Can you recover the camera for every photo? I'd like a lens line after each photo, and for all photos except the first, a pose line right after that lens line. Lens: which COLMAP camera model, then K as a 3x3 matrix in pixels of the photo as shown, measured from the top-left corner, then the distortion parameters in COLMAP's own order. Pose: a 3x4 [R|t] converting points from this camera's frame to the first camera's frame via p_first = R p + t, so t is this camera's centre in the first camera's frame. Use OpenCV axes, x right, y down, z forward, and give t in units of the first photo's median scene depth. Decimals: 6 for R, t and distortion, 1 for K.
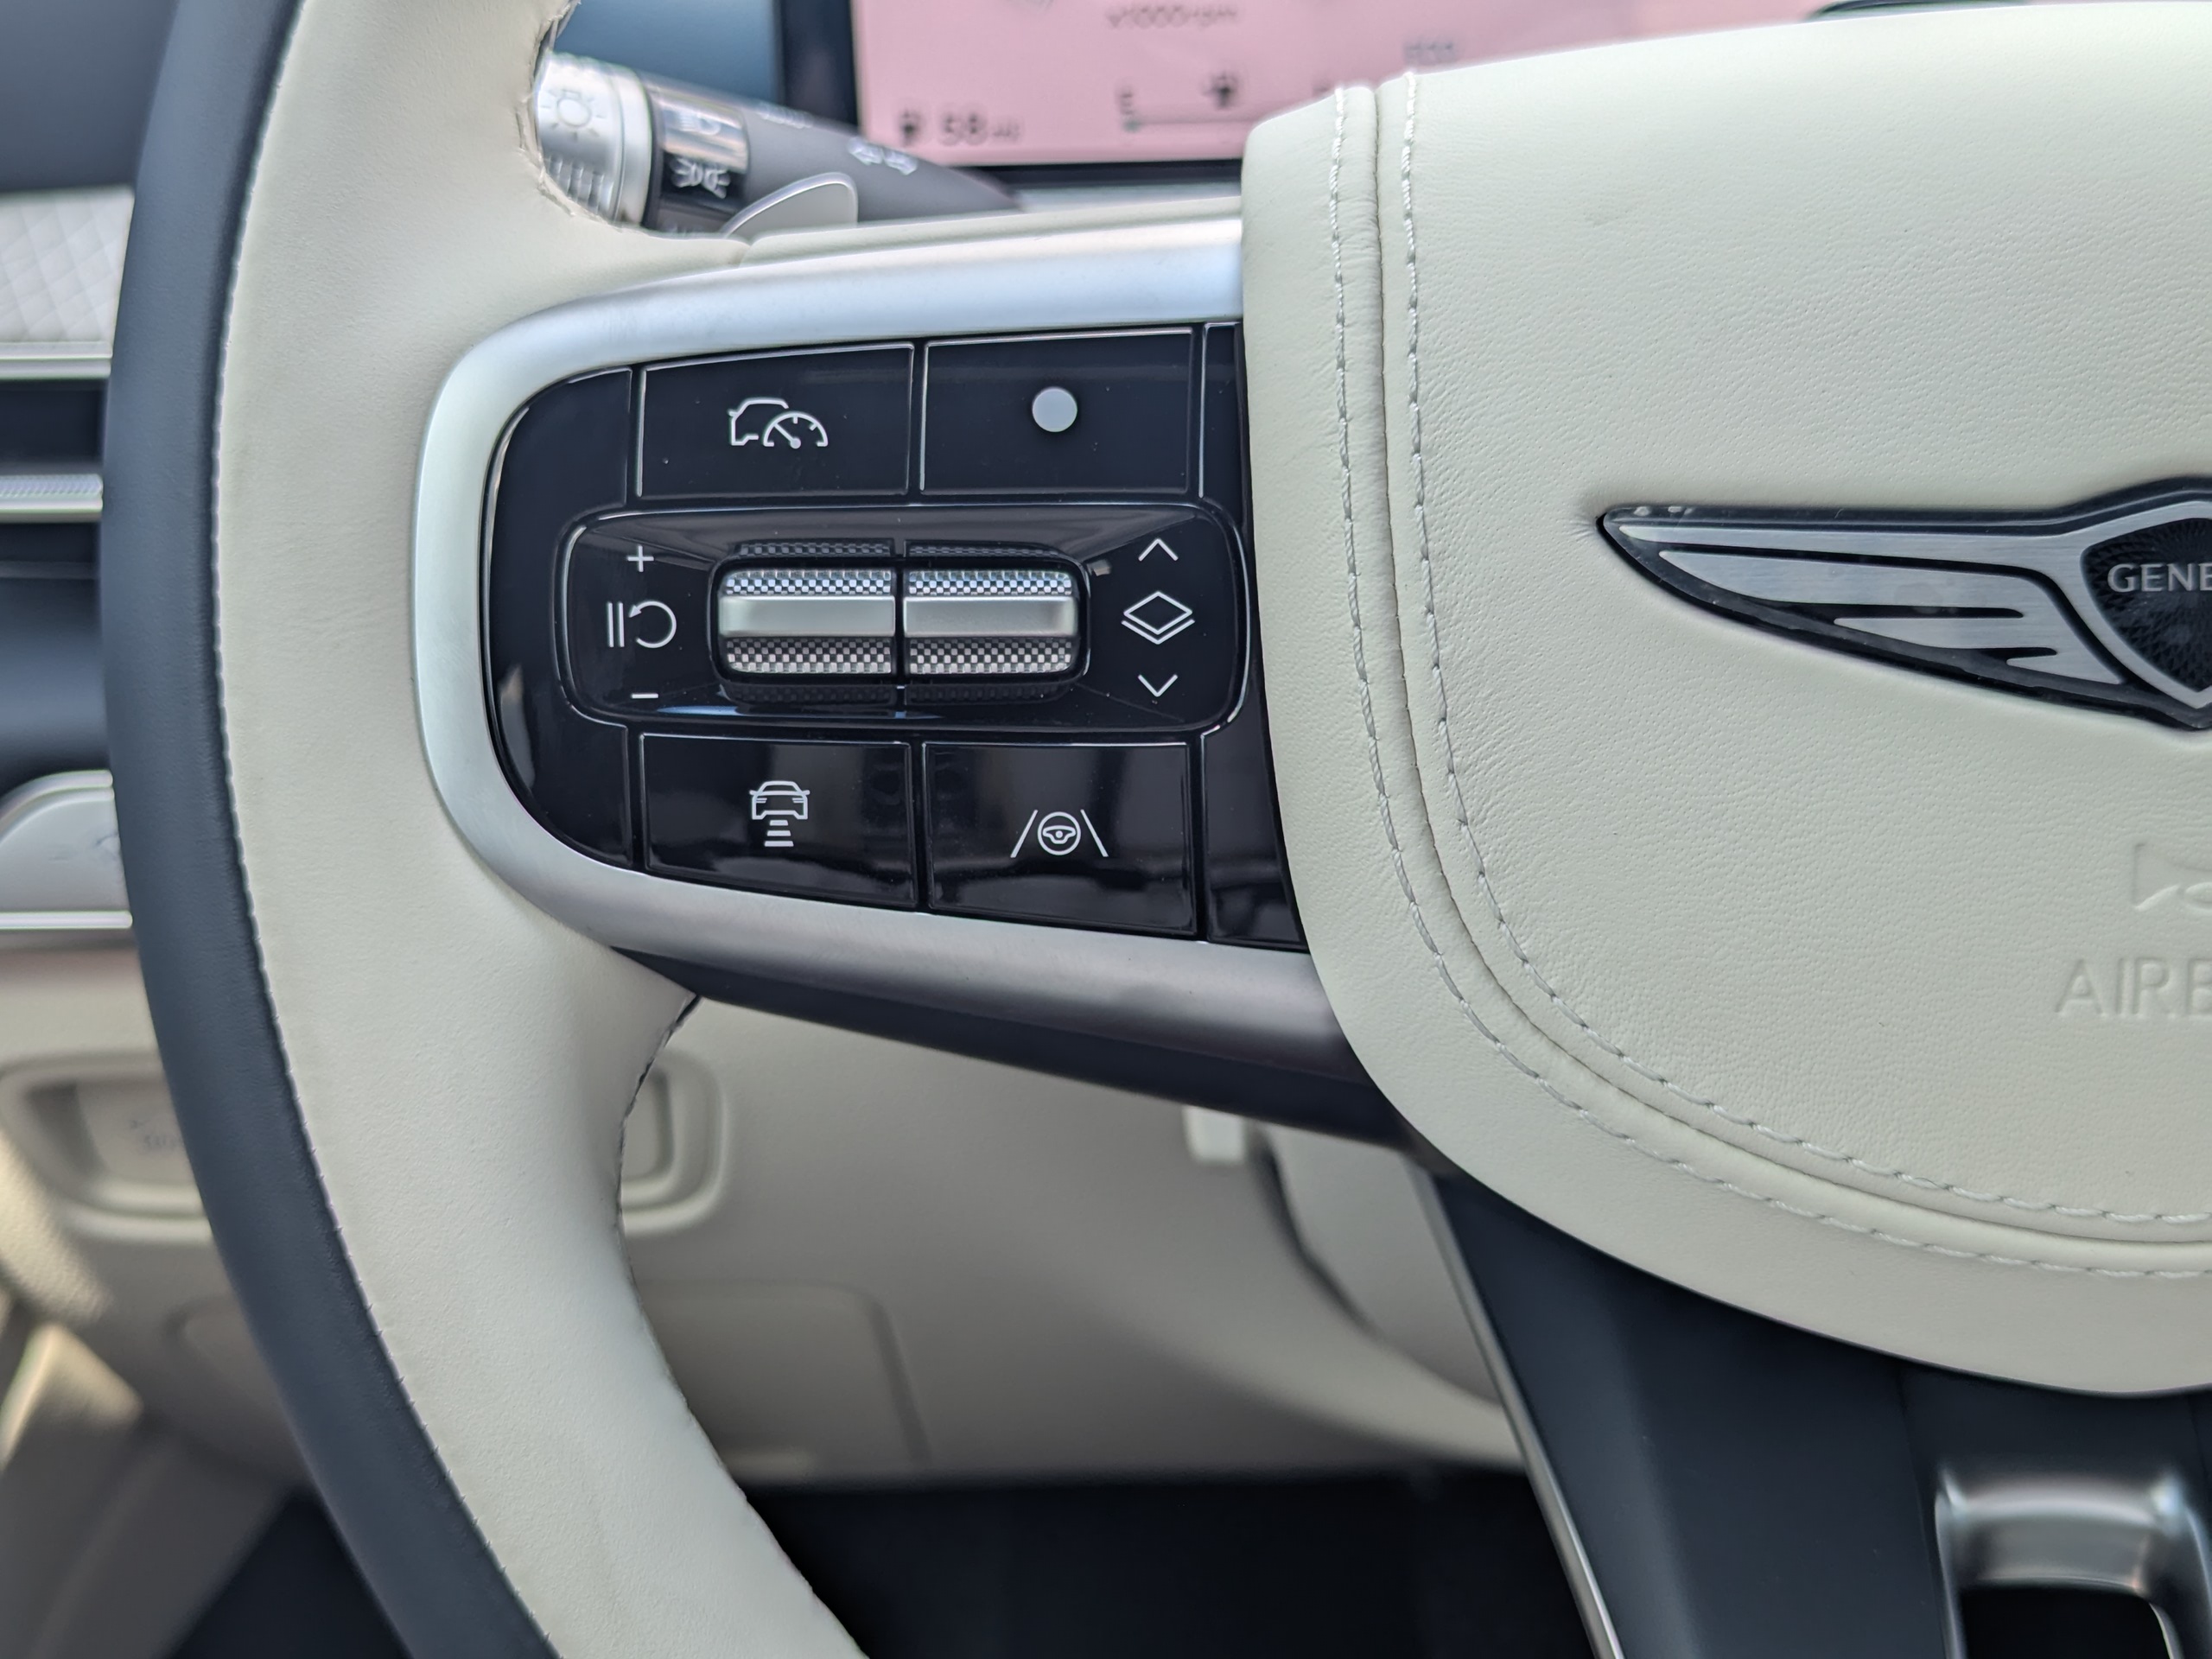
lens RADIAL K [[3354.9, 0, 1095.1], [0, 3354.9, 837.1], [0, 0, 1]] dist [0.020196, 0.000000]
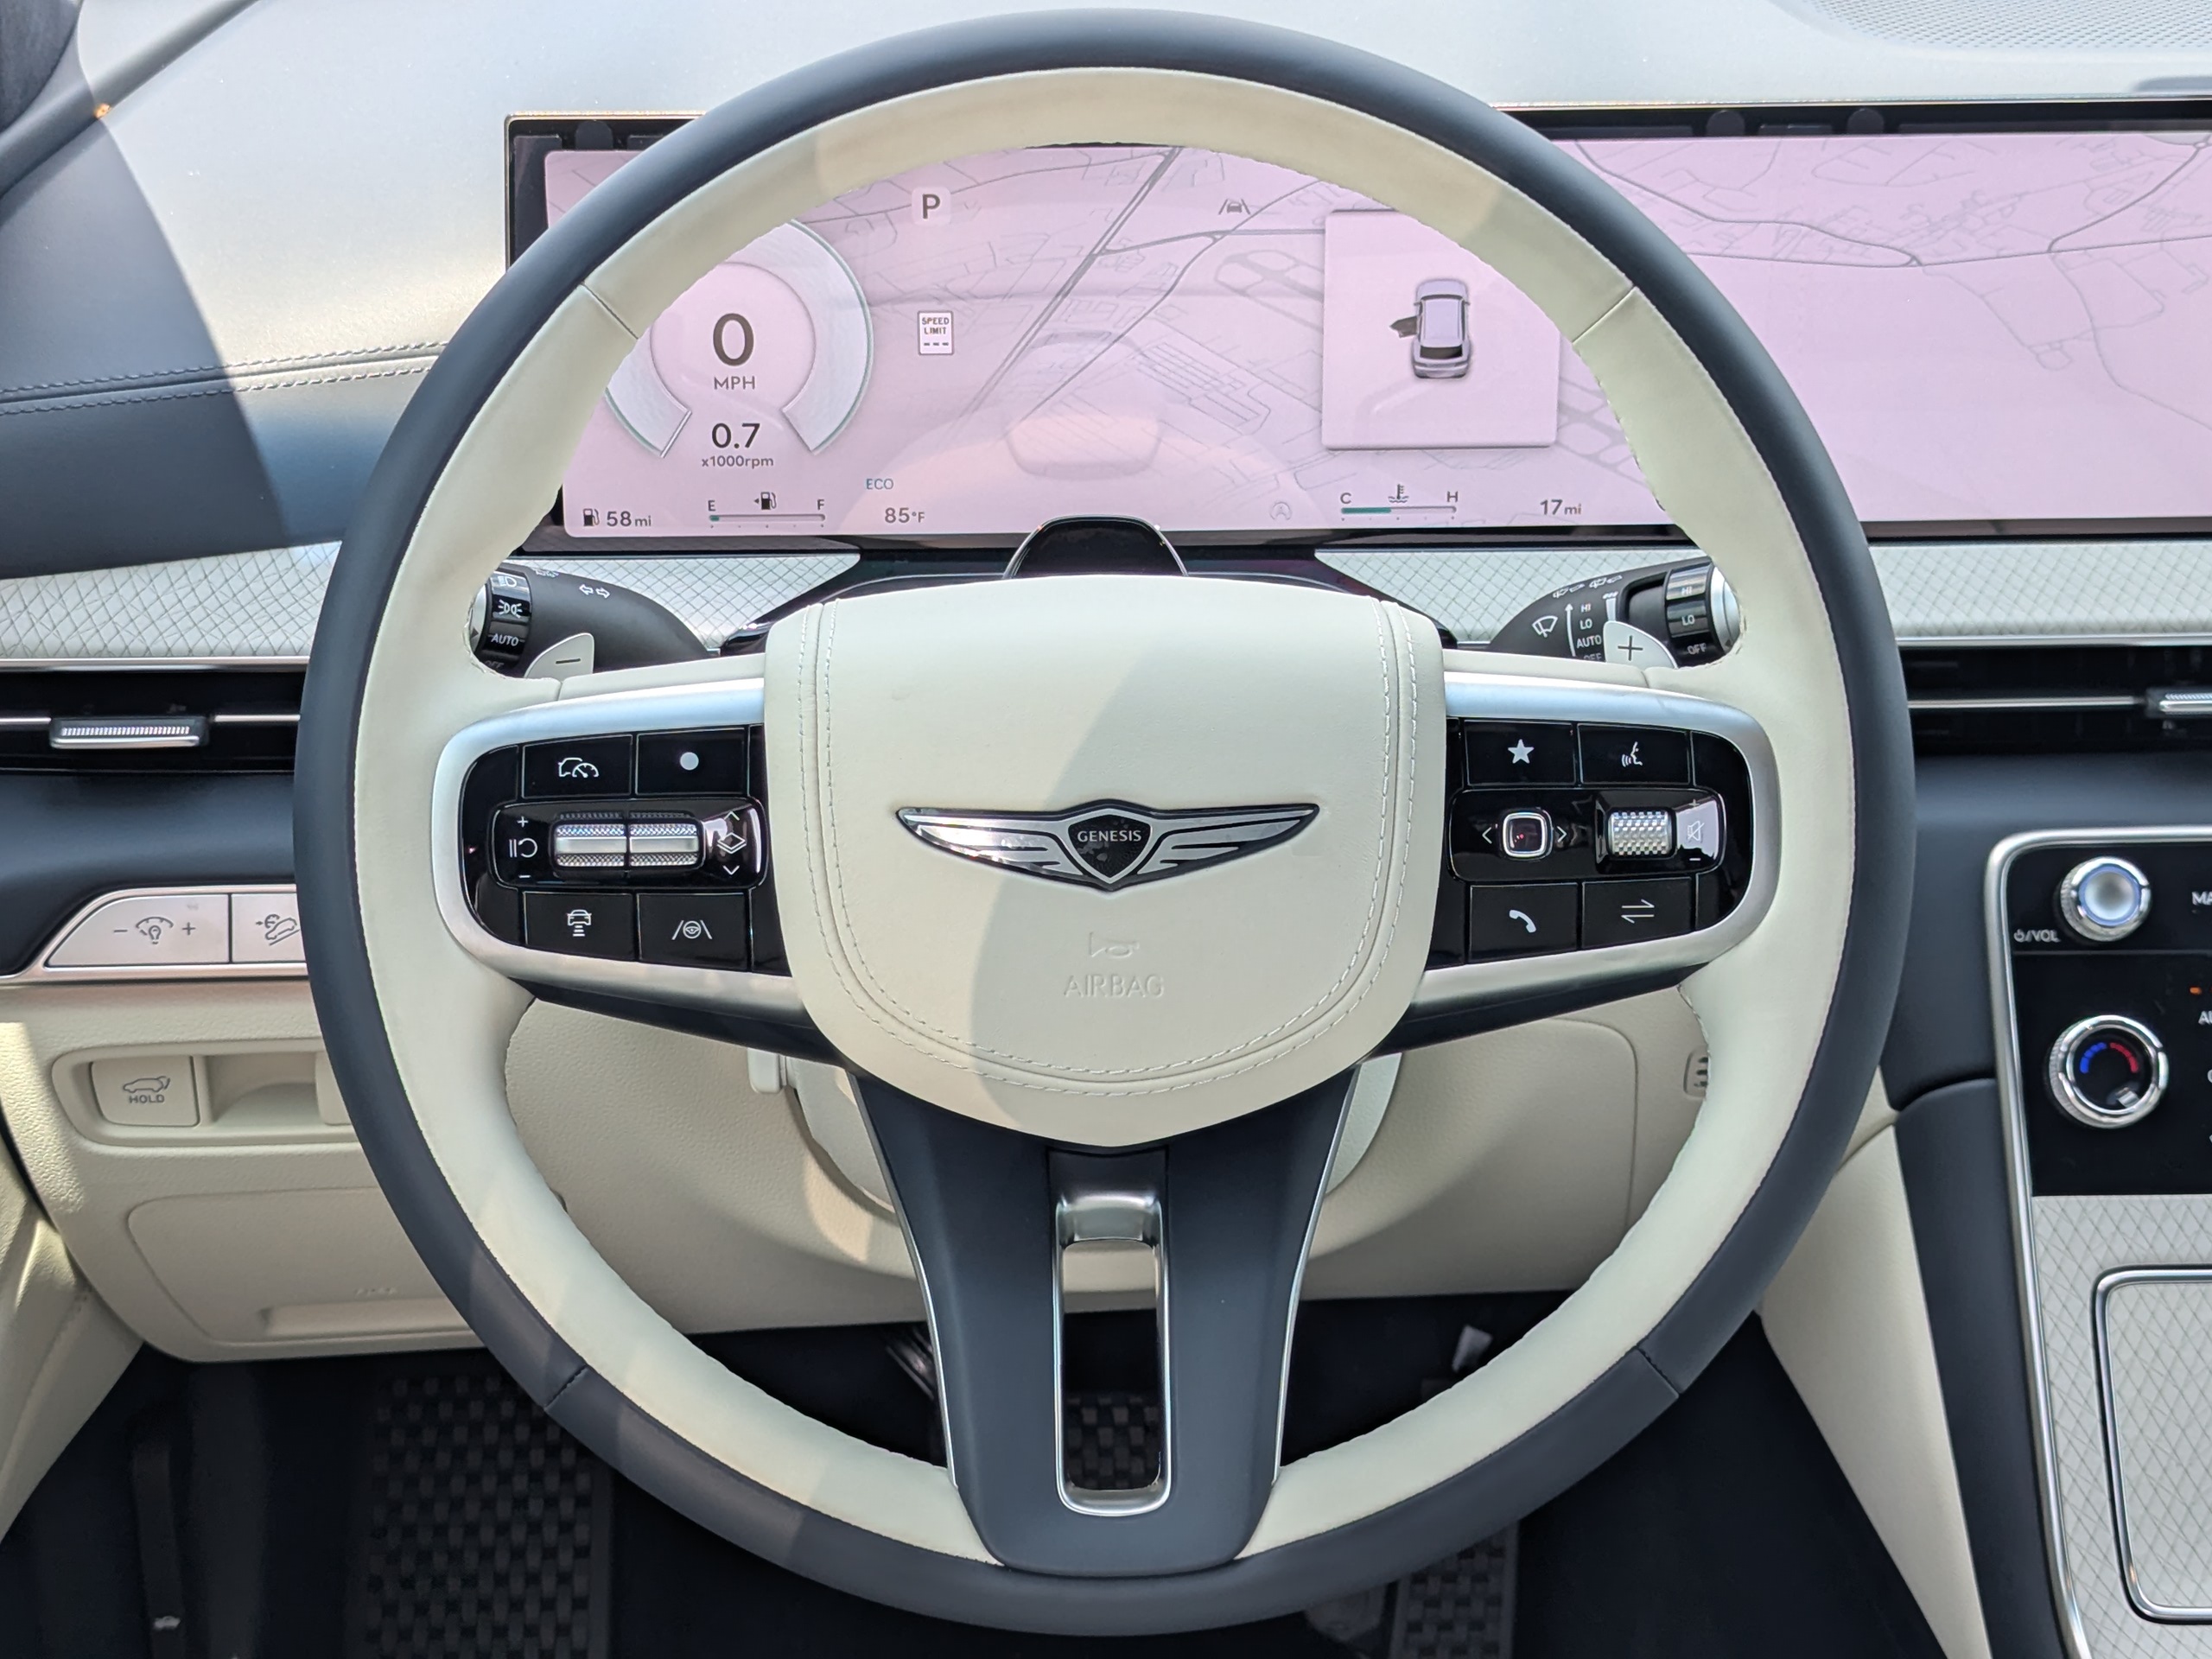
lens RADIAL K [[4040.3, 0, 1058.0], [0, 4040.3, 809.0], [0, 0, 1]] dist [0.054626, 0.000000]
pose [[0.995035, -0.005969, 0.099350, -0.038061], [0.007095, 0.999914, -0.010985, -0.056543], [-0.099276, 0.011635, 0.994992, -2.038381]]
